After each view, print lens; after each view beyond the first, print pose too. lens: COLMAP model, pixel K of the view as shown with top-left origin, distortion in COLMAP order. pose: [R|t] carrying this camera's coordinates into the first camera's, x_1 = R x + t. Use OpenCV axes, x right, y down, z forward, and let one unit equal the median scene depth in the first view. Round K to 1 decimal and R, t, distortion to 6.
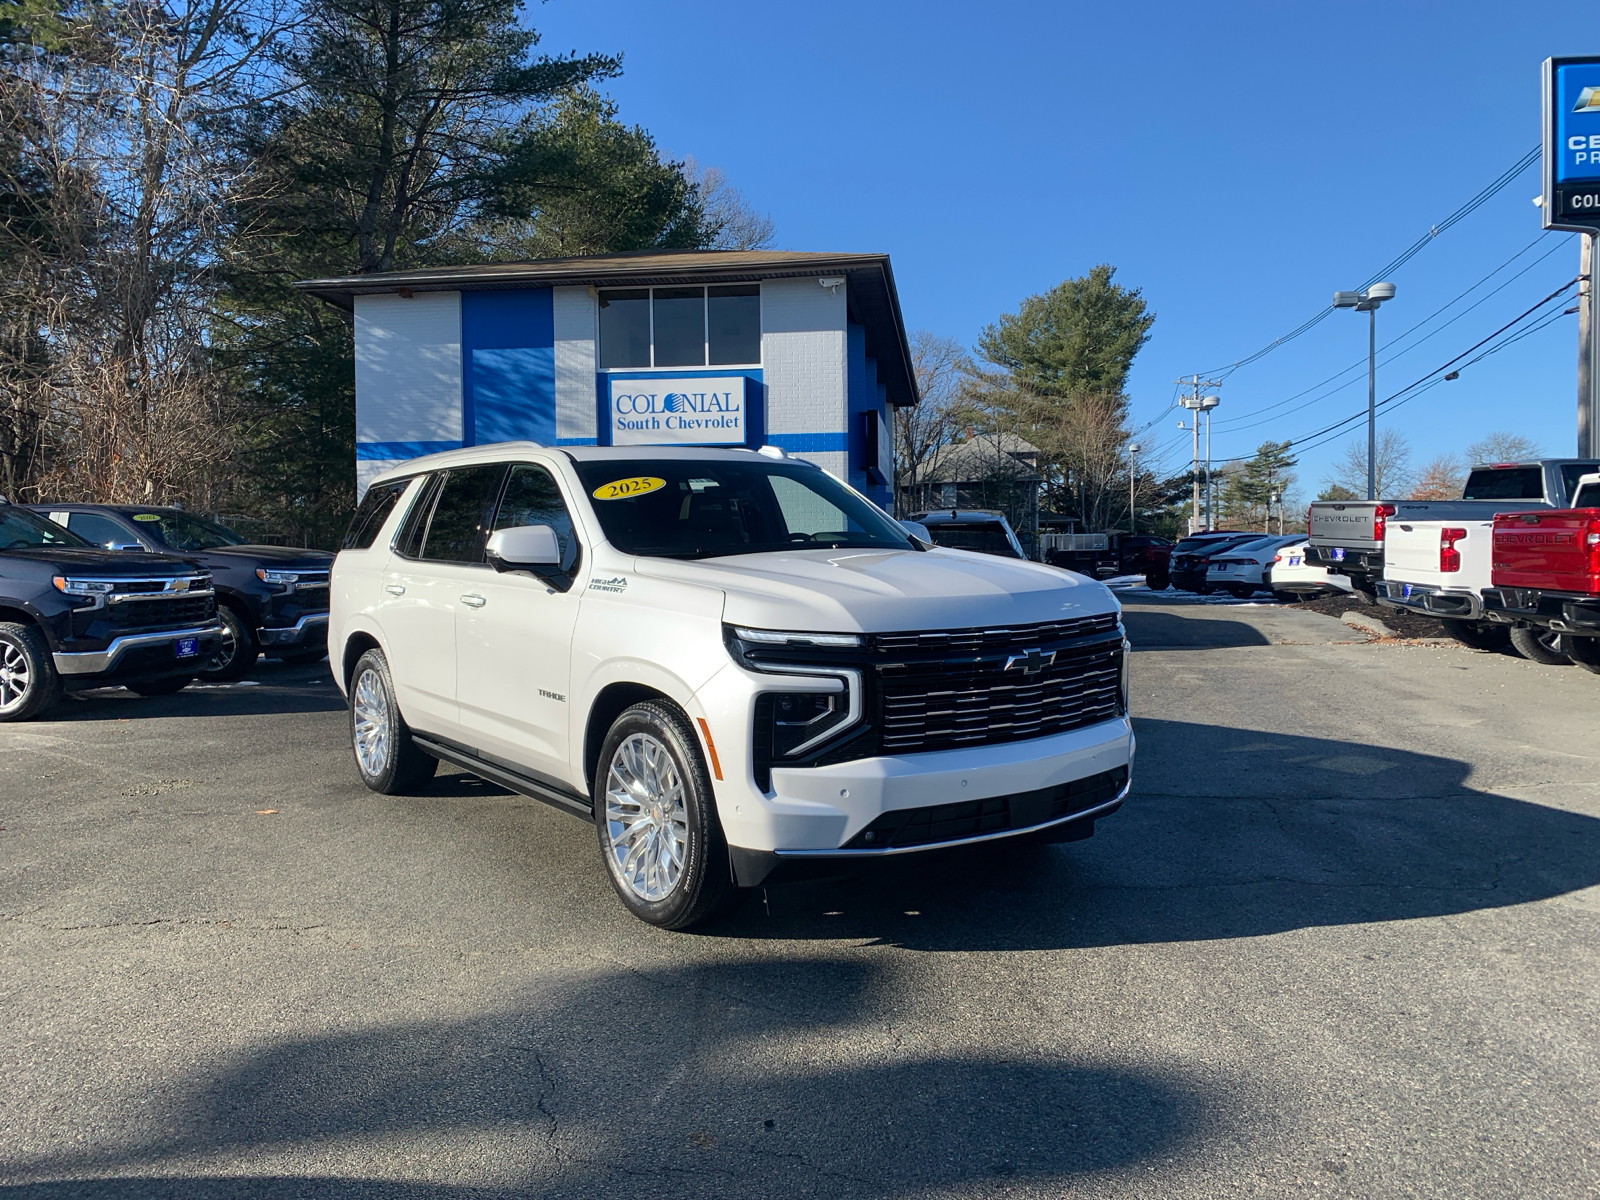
lens RADIAL K [[1194.0, 0, 796.2], [0, 1194.0, 598.8], [0, 0, 1]] dist [0.053216, -0.076736]
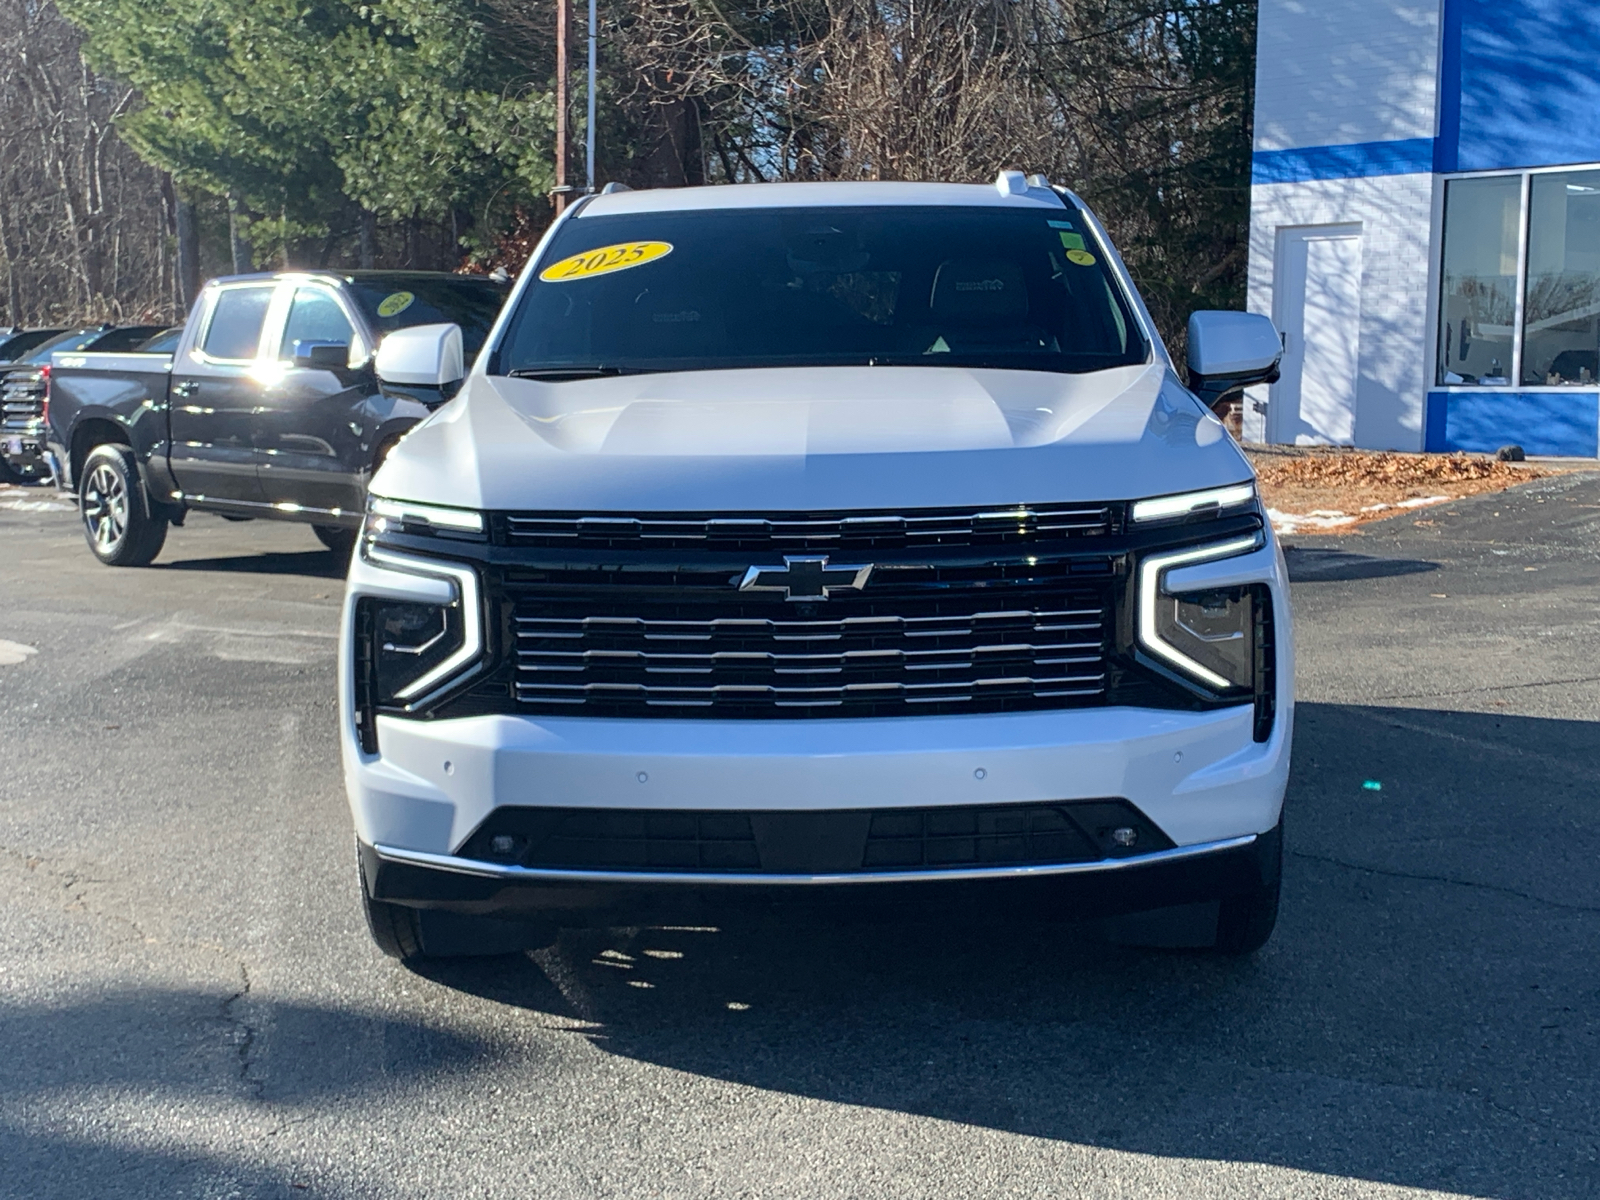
lens RADIAL K [[2360.7, 0, 843.7], [0, 2360.7, 599.6], [0, 0, 1]] dist [0.167191, -0.682310]
pose [[0.795201, 0.068442, -0.602471, 0.151321], [-0.029050, 0.996768, 0.074892, -0.003430], [0.605650, -0.042053, 0.794619, 0.025743]]
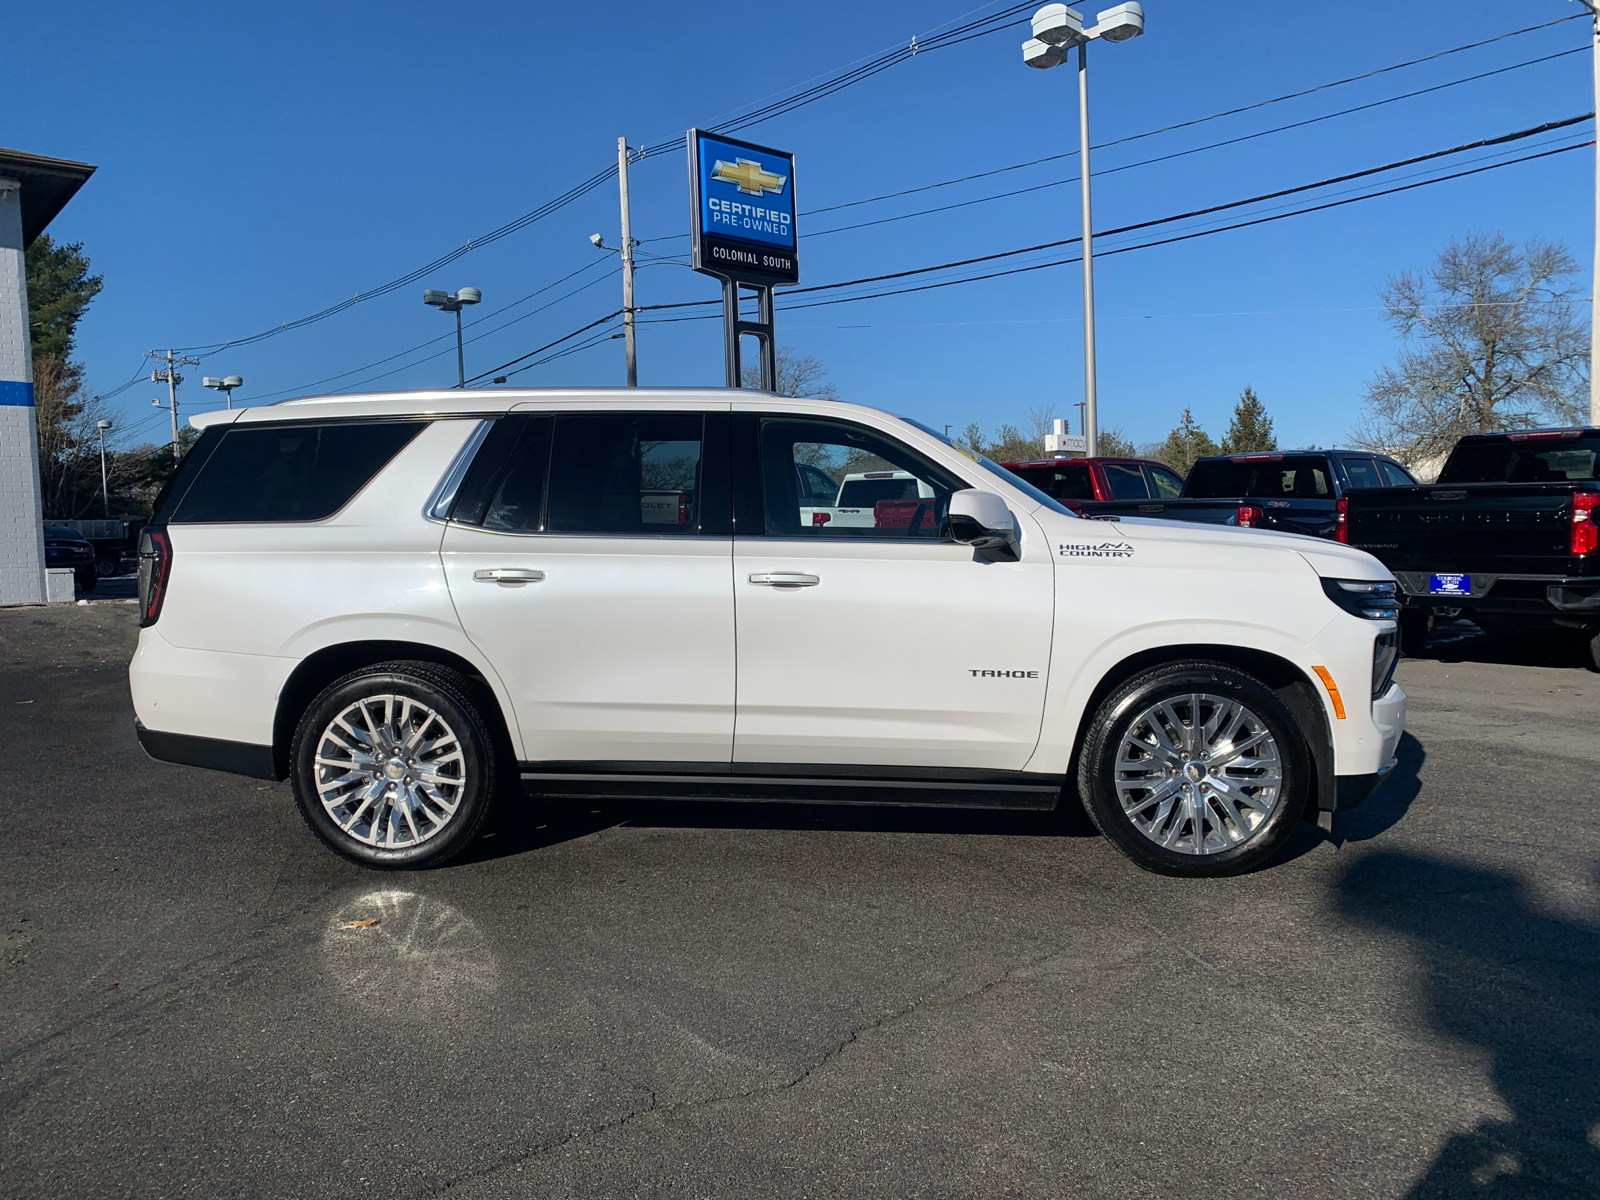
lens RADIAL K [[1194.0, 0, 796.2], [0, 1194.0, 598.8], [0, 0, 1]] dist [0.053216, -0.076736]
pose [[0.658021, -0.044532, 0.751682, -0.219975], [0.038011, 0.998941, 0.025906, -0.001557], [-0.752040, 0.011525, 0.659017, 0.113355]]
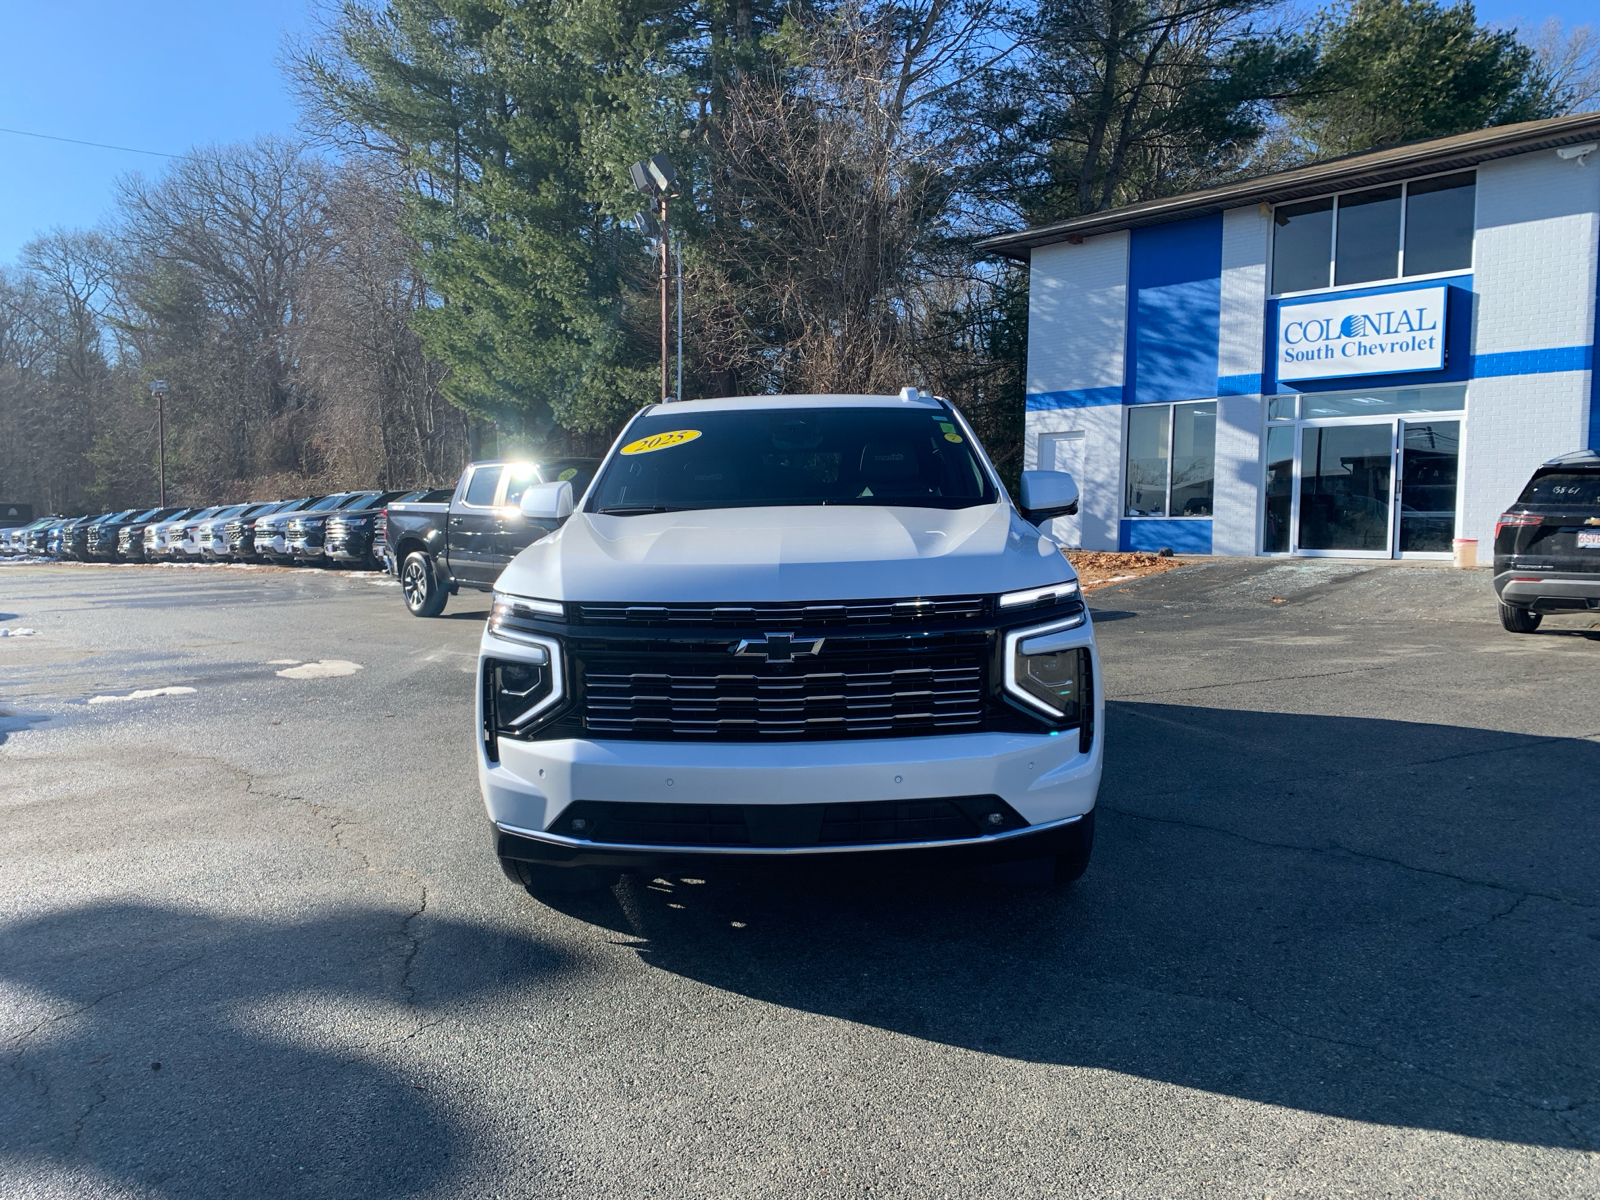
lens RADIAL K [[1194.0, 0, 796.2], [0, 1194.0, 598.8], [0, 0, 1]] dist [0.053216, -0.076736]
pose [[0.786903, 0.051570, -0.614918, 0.122534], [-0.024123, 0.998311, 0.052853, -0.004153], [0.616605, -0.026756, 0.786818, 0.065031]]
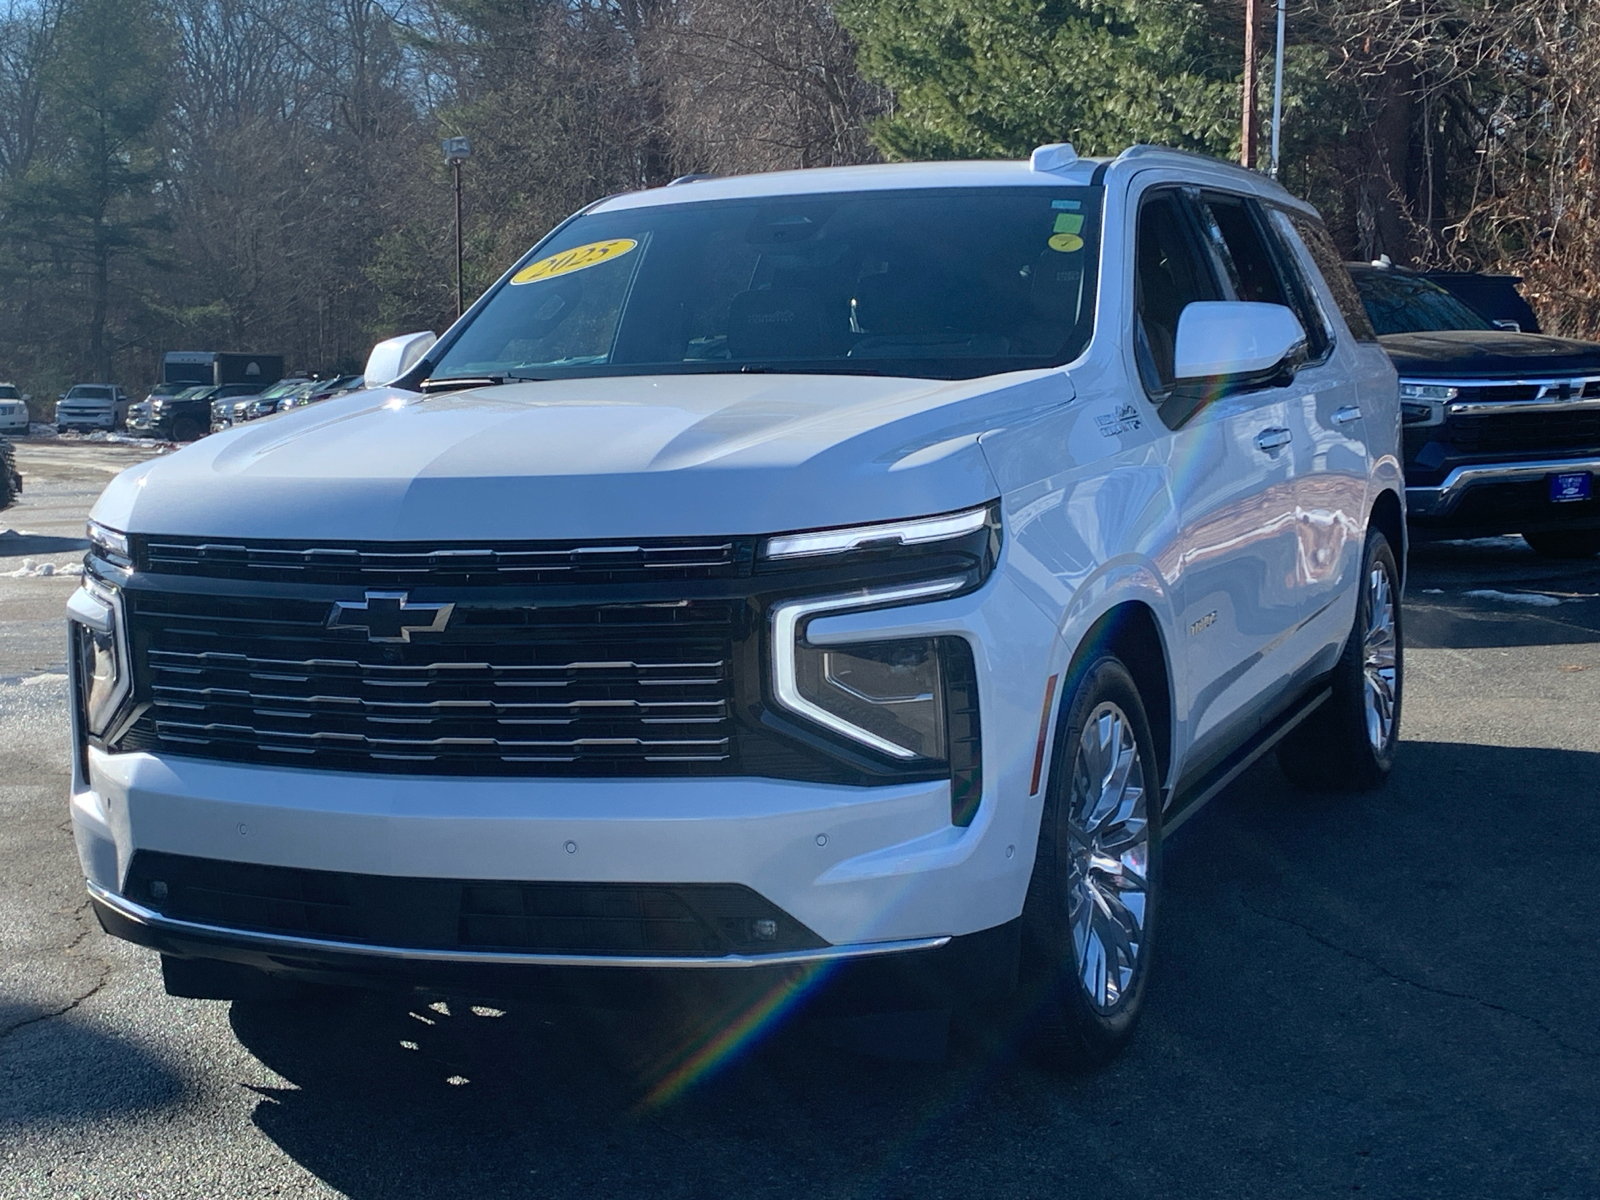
lens RADIAL K [[2366.7, 0, 792.9], [0, 2366.7, 618.6], [0, 0, 1]] dist [0.176822, -0.683400]
pose [[0.512651, 0.094687, -0.853360, 0.195245], [-0.022876, 0.995054, 0.096666, -0.007906], [0.858292, -0.030035, 0.512282, 0.112970]]
